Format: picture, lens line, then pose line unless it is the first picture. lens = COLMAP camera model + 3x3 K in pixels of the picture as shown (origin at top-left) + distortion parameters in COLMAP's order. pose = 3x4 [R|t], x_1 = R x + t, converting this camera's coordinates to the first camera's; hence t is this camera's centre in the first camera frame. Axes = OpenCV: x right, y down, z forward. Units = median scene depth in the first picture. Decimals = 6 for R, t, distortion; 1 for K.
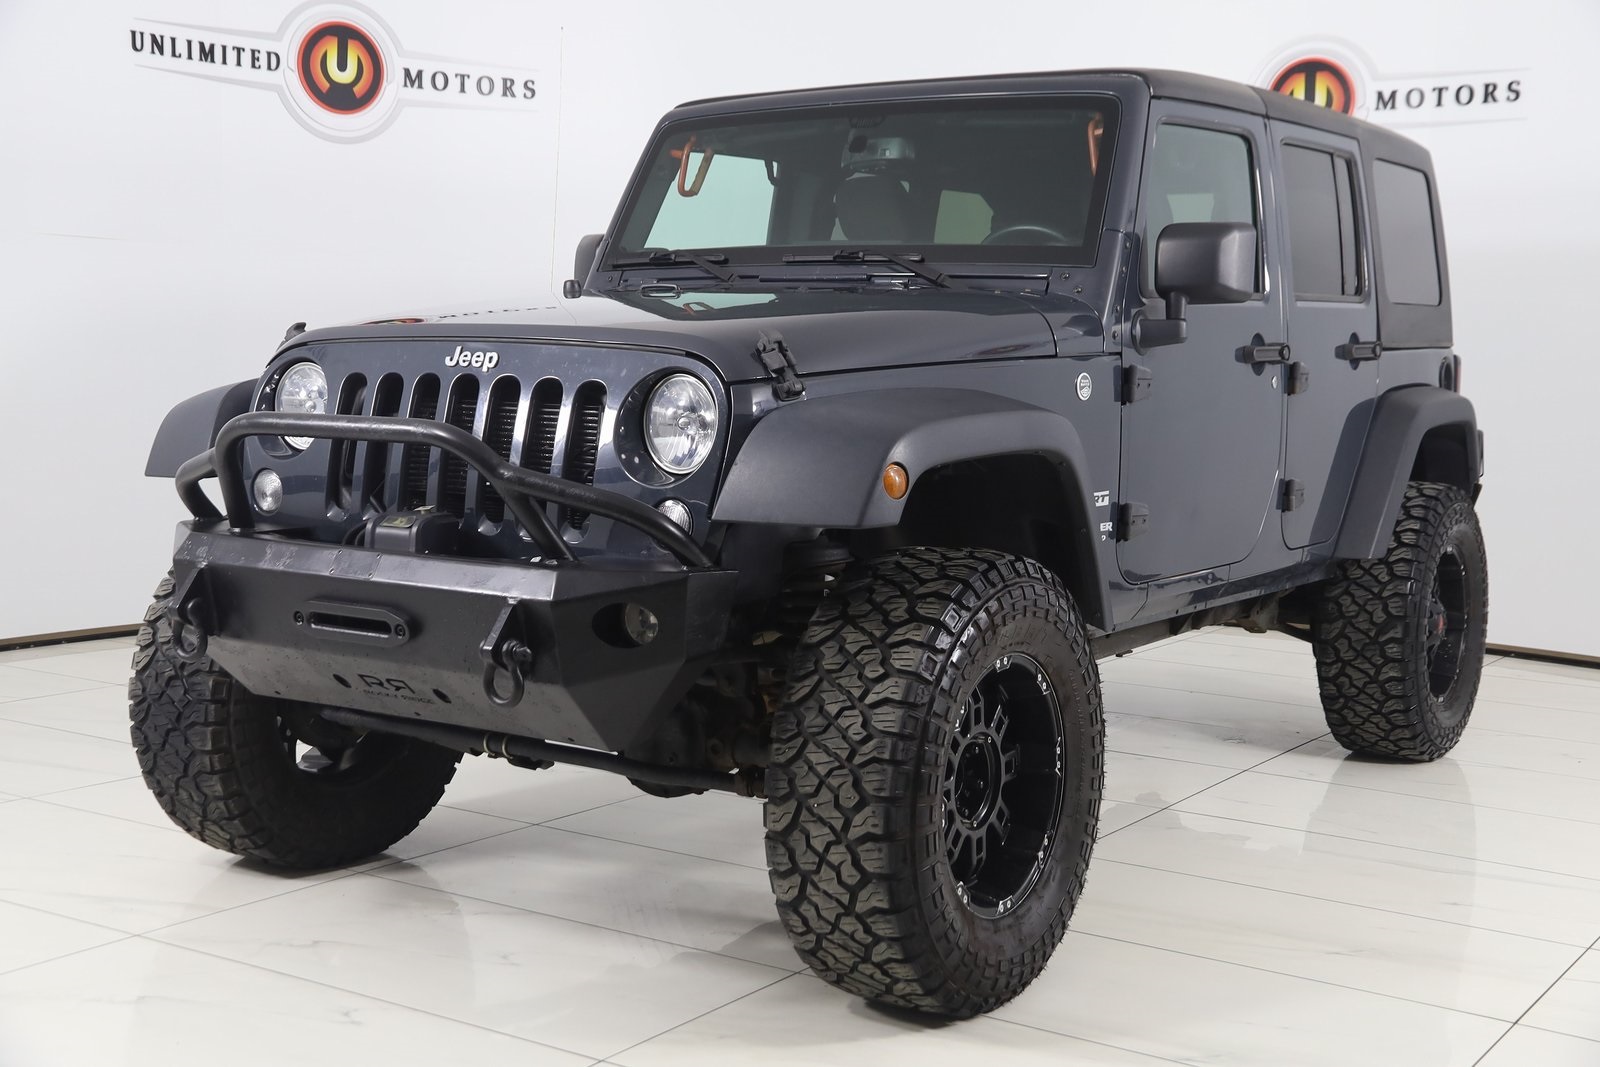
lens RADIAL K [[2016.5, 0, 807.8], [0, 2016.5, 518.4], [0, 0, 1]] dist [0.084577, 0.000000]
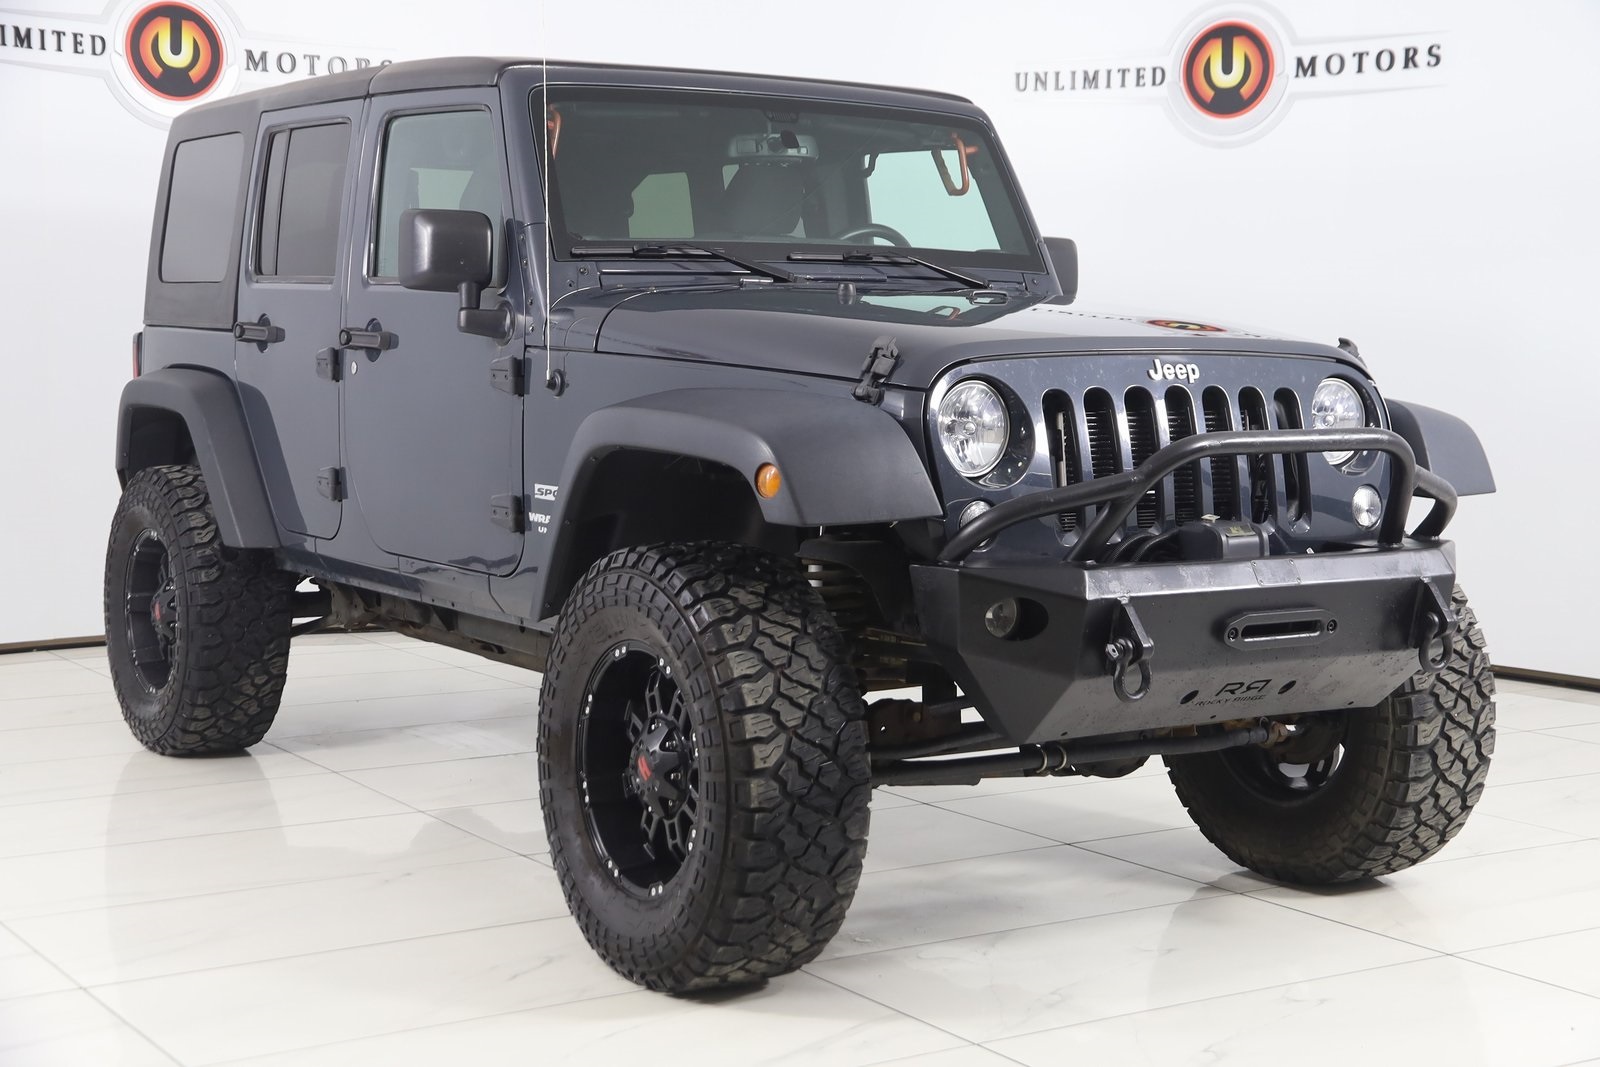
lens RADIAL K [[2291.9, 0, 754.5], [0, 2291.9, 525.5], [0, 0, 1]] dist [0.100033, 0.000000]
pose [[0.414631, -0.094811, 0.905037, -1.333412], [0.076745, 0.994658, 0.069040, -0.098799], [-0.906748, 0.040831, 0.419692, 0.708926]]
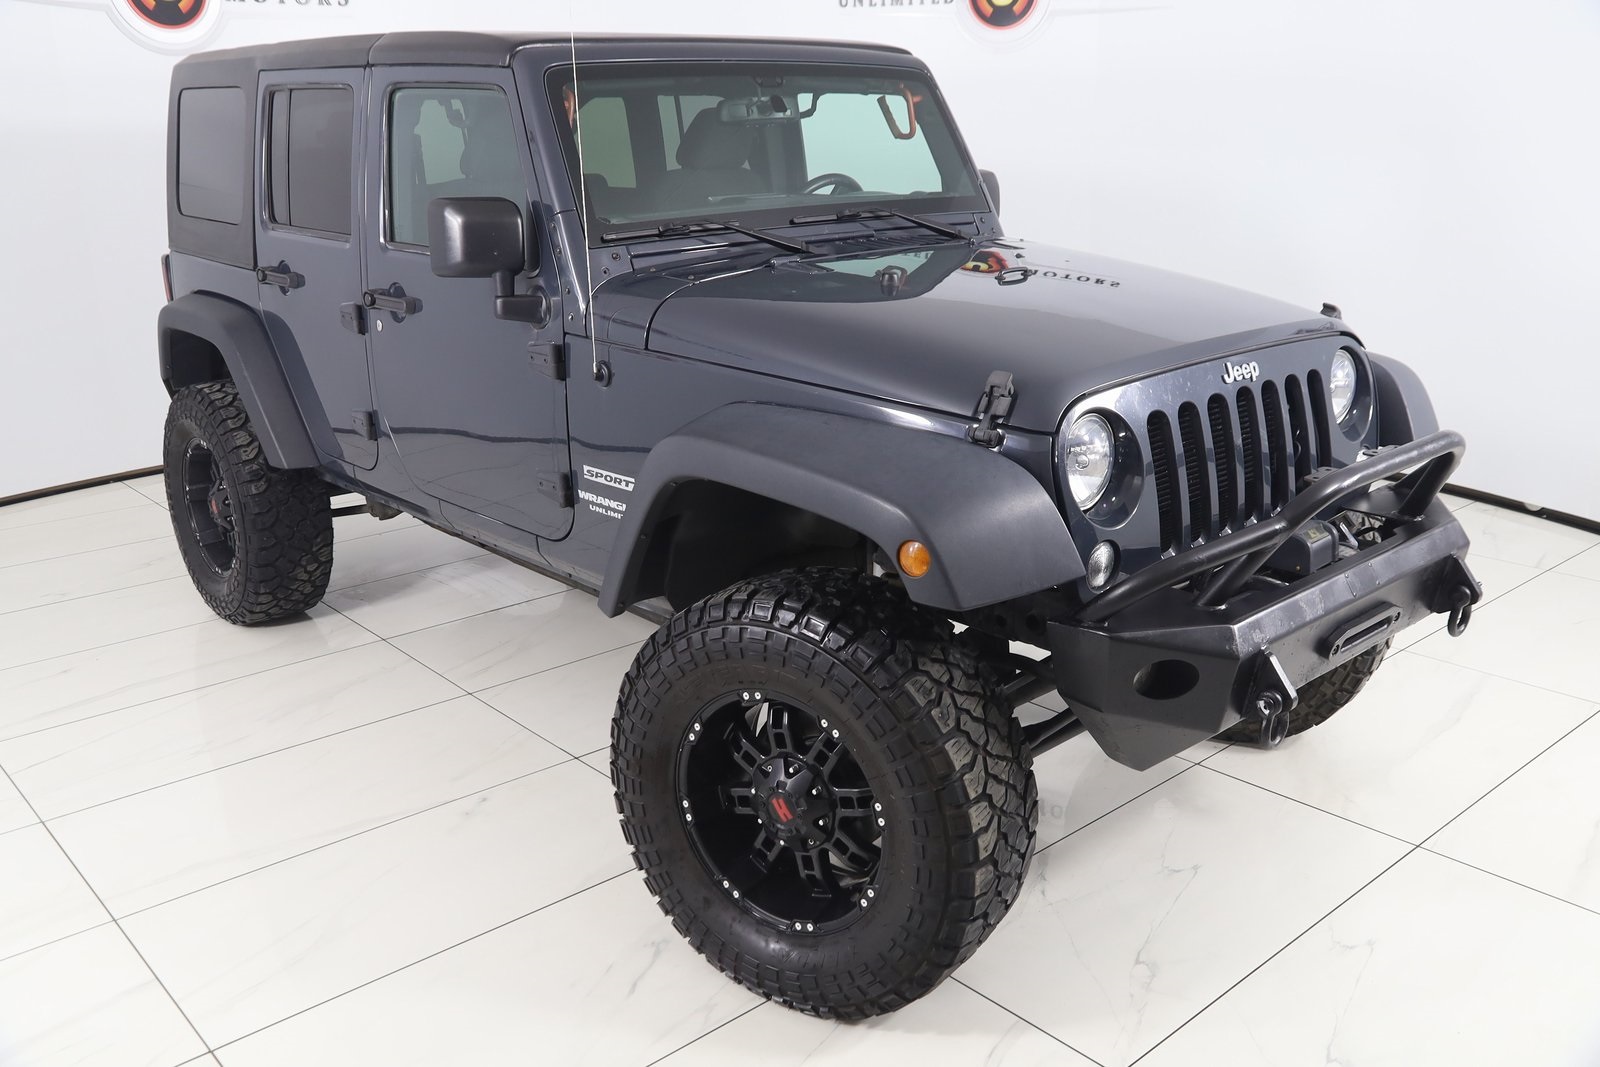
lens RADIAL K [[1342.1, 0, 774.3], [0, 1342.1, 501.4], [0, 0, 1]] dist [-0.021663, 0.010958]
pose [[0.264304, -0.295271, 0.918128, -0.900687], [0.101762, 0.955205, 0.277900, -0.235221], [-0.959056, 0.019981, 0.282512, 1.044152]]
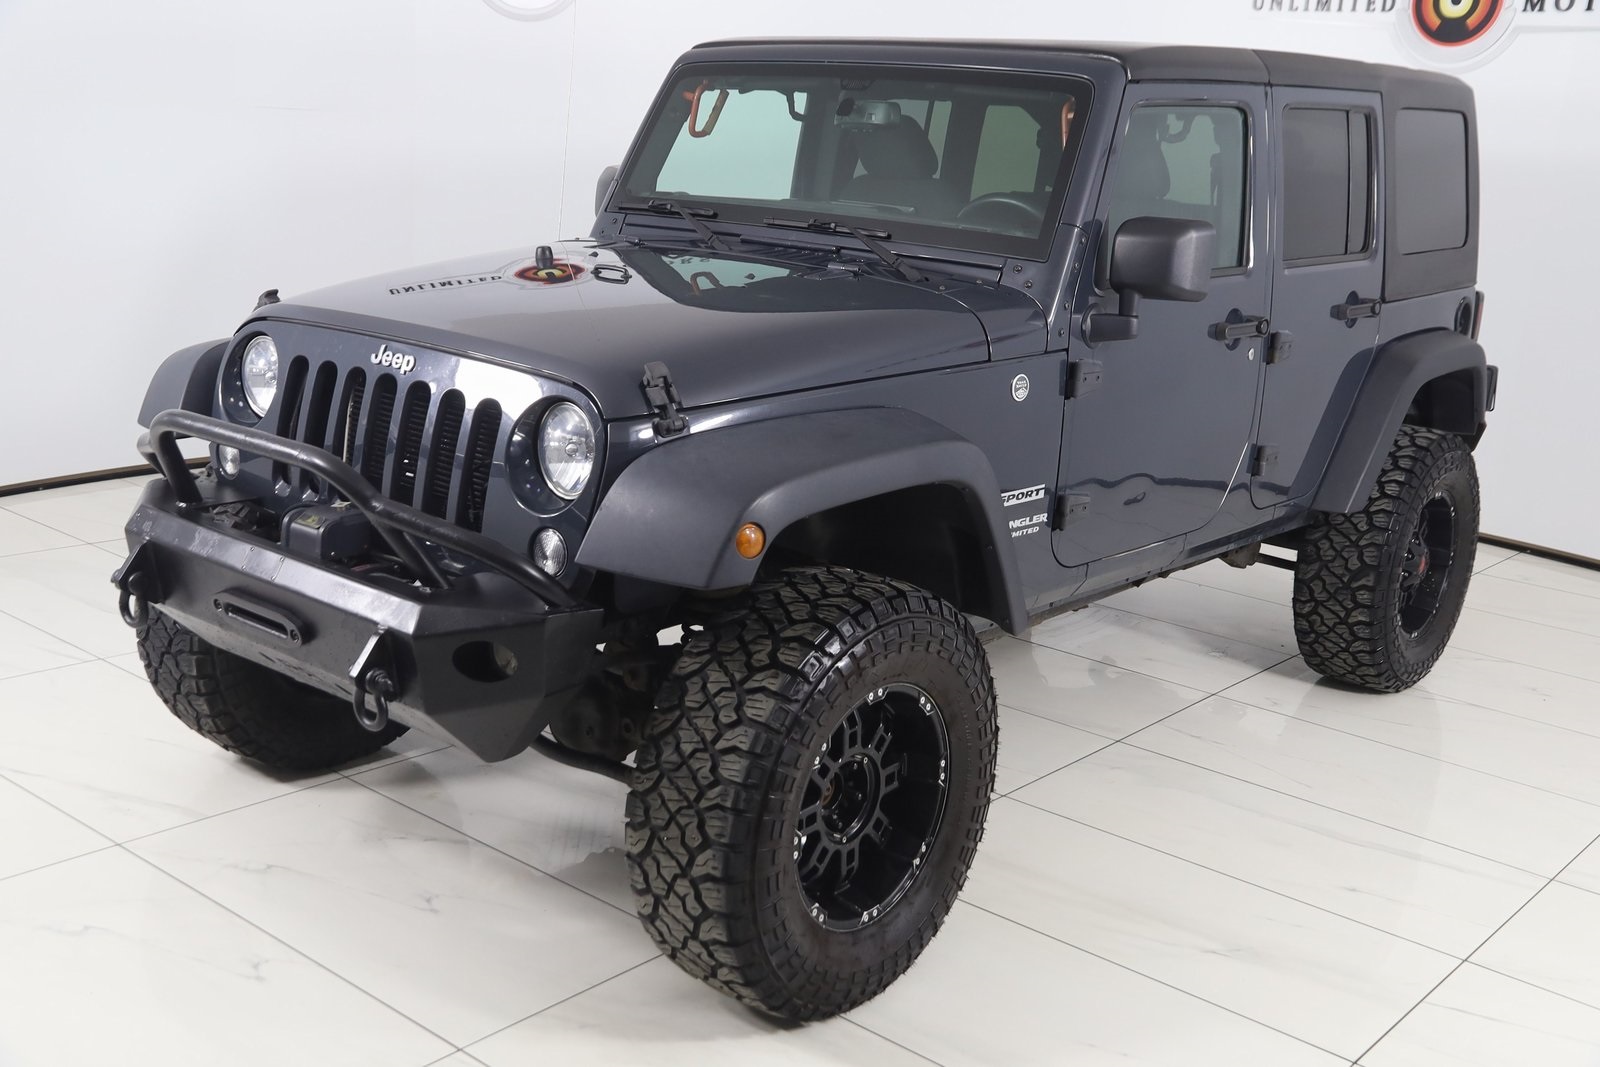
lens RADIAL K [[1733.9, 0, 796.3], [0, 1733.9, 535.4], [0, 0, 1]] dist [0.038529, 0.000000]
pose [[0.991948, 0.066260, -0.107930, 0.141697], [-0.048968, 0.986599, 0.155645, -0.139472], [0.116797, -0.149106, 0.981899, 0.137801]]
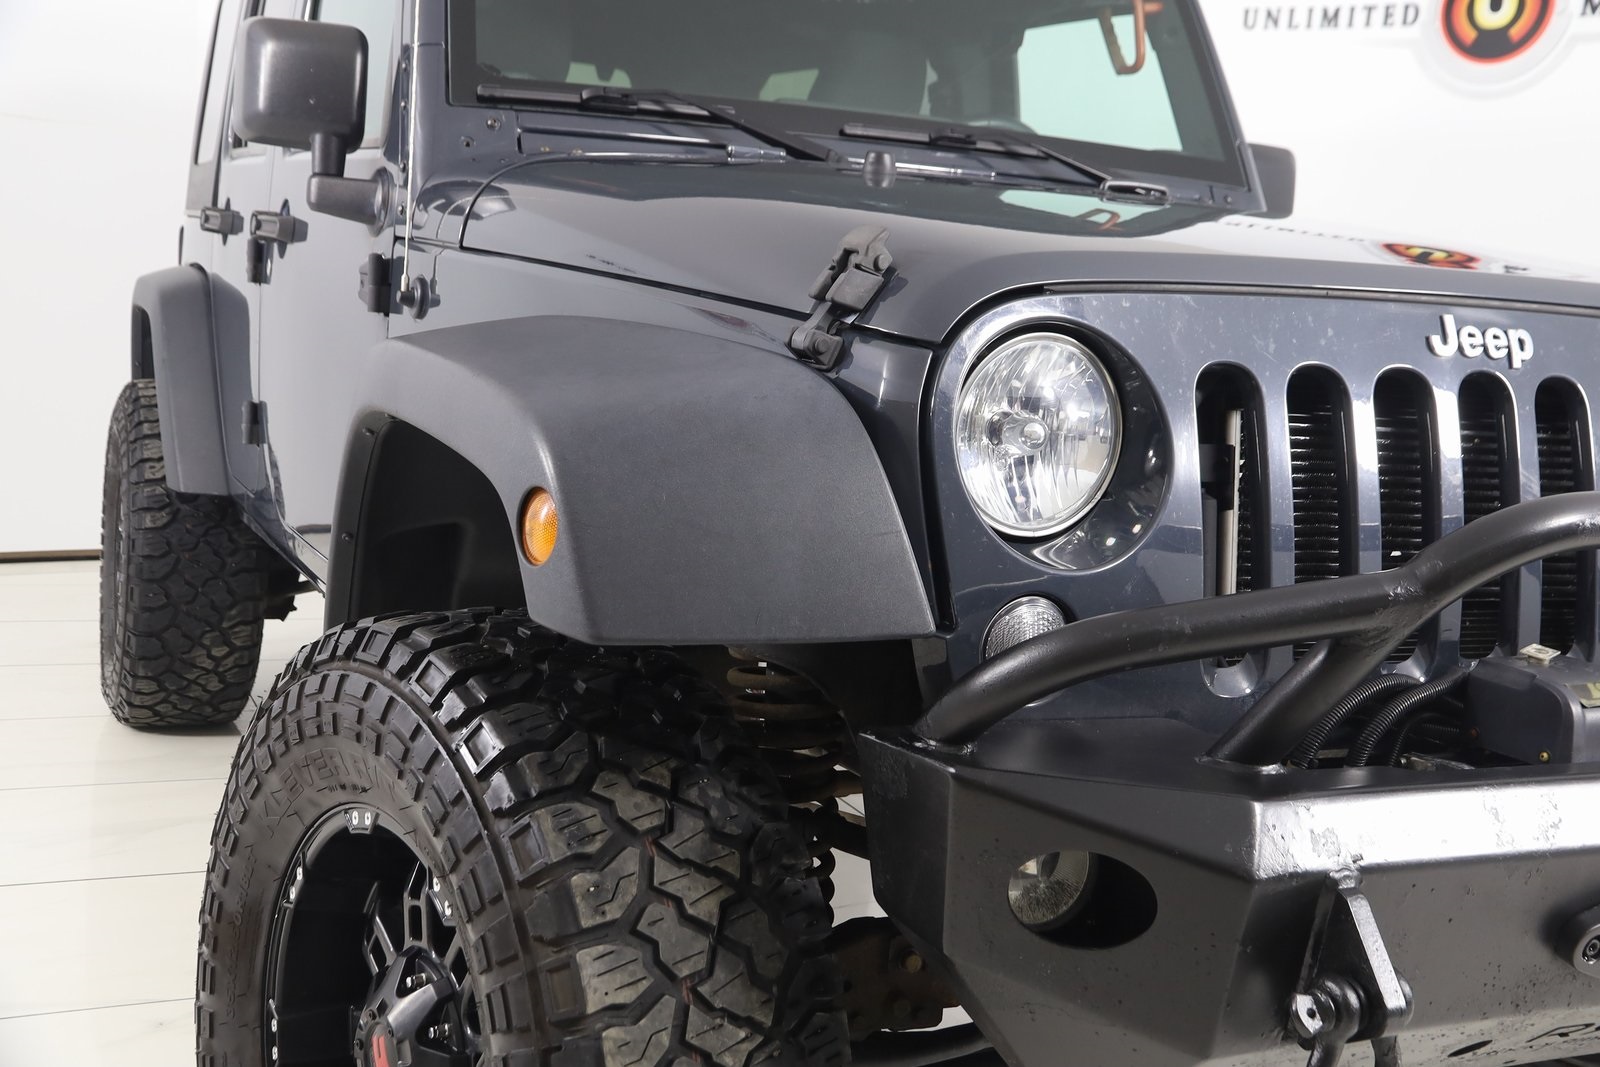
lens RADIAL K [[1733.9, 0, 806.6], [0, 1733.9, 517.1], [0, 0, 1]] dist [0.038529, 0.000000]
pose [[0.532871, -0.097180, 0.840598, -0.631163], [0.010755, 0.994081, 0.108106, -0.084725], [-0.846128, -0.048566, 0.530762, 0.914824]]
